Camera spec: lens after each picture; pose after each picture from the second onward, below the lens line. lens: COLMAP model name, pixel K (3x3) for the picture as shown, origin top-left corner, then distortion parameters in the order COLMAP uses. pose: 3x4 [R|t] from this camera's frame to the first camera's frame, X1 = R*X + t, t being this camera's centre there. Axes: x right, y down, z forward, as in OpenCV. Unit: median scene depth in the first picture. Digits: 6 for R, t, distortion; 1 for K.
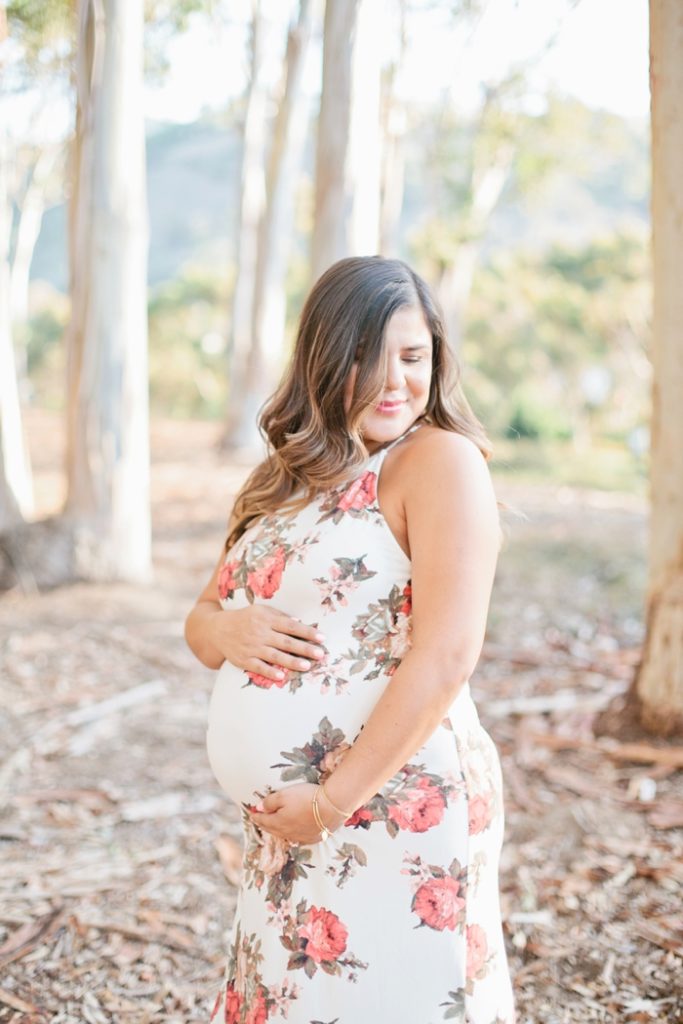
lens RADIAL K [[1482.5, 0, 340.0], [0, 1482.5, 485.3], [0, 0, 1]] dist [-0.119394, 0.045683]
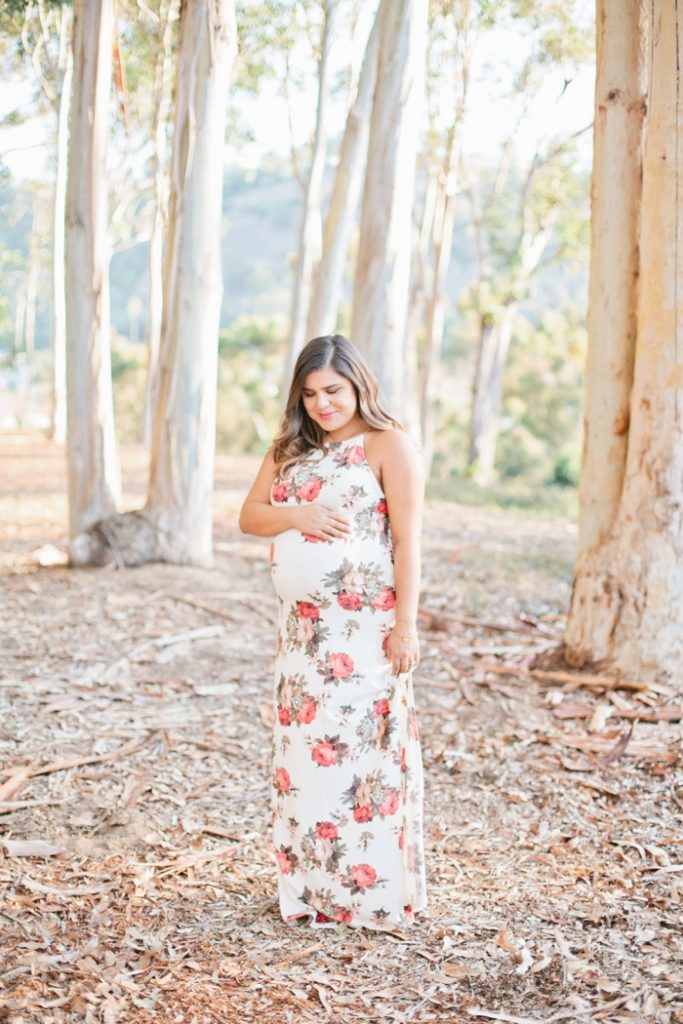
lens RADIAL K [[1482.5, 0, 340.0], [0, 1482.5, 485.3], [0, 0, 1]] dist [-0.119394, 0.045683]
pose [[0.998472, 0.043028, -0.034680, 0.040041], [-0.044145, 0.998508, -0.032129, 0.059053], [0.033246, 0.033611, 0.998882, -0.486029]]
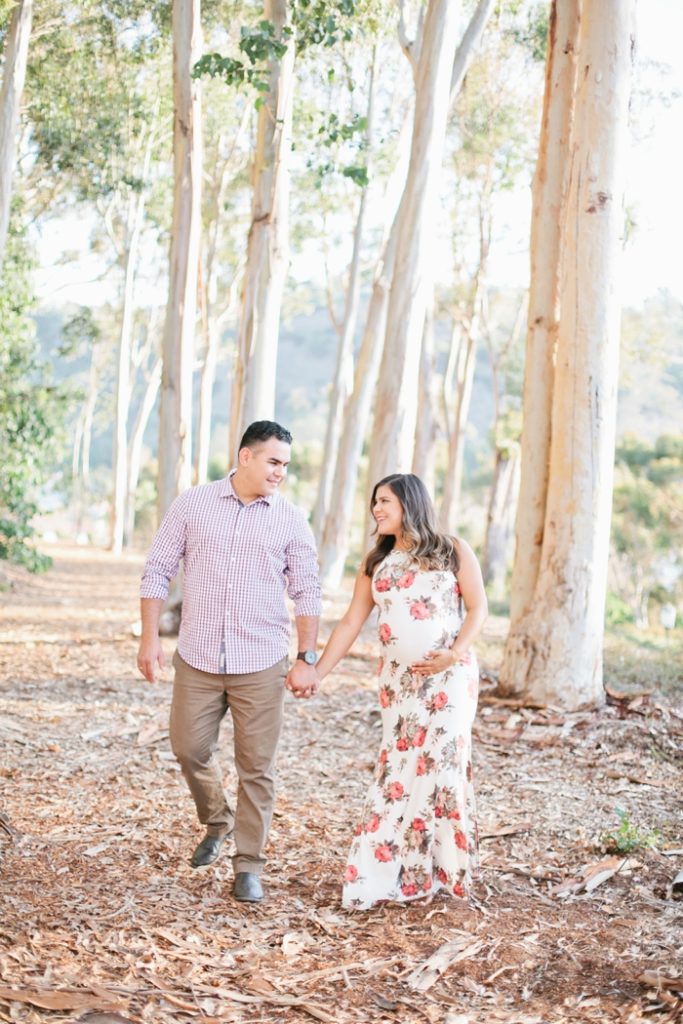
lens RADIAL K [[1500.6, 0, 344.5], [0, 1500.6, 459.5], [0, 0, 1]] dist [-0.105896, 0.035093]
pose [[0.996344, 0.061932, -0.058842, 0.108159], [-0.069280, 0.988772, -0.132400, 0.153371], [0.049981, 0.135992, 0.989448, -1.387765]]
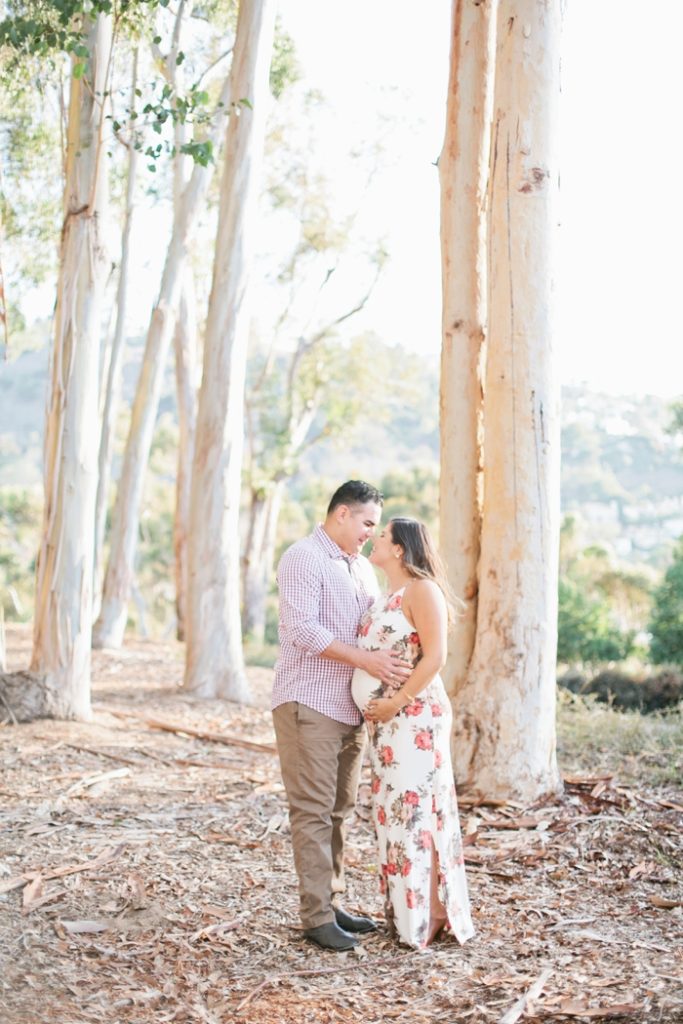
lens RADIAL K [[1481.1, 0, 337.4], [0, 1481.1, 483.5], [0, 0, 1]] dist [-0.127453, 0.067022]
pose [[0.990167, 0.042687, 0.133220, -0.168107], [-0.021885, 0.987849, -0.153867, 0.095737], [-0.138169, 0.149439, 0.979070, -0.819968]]
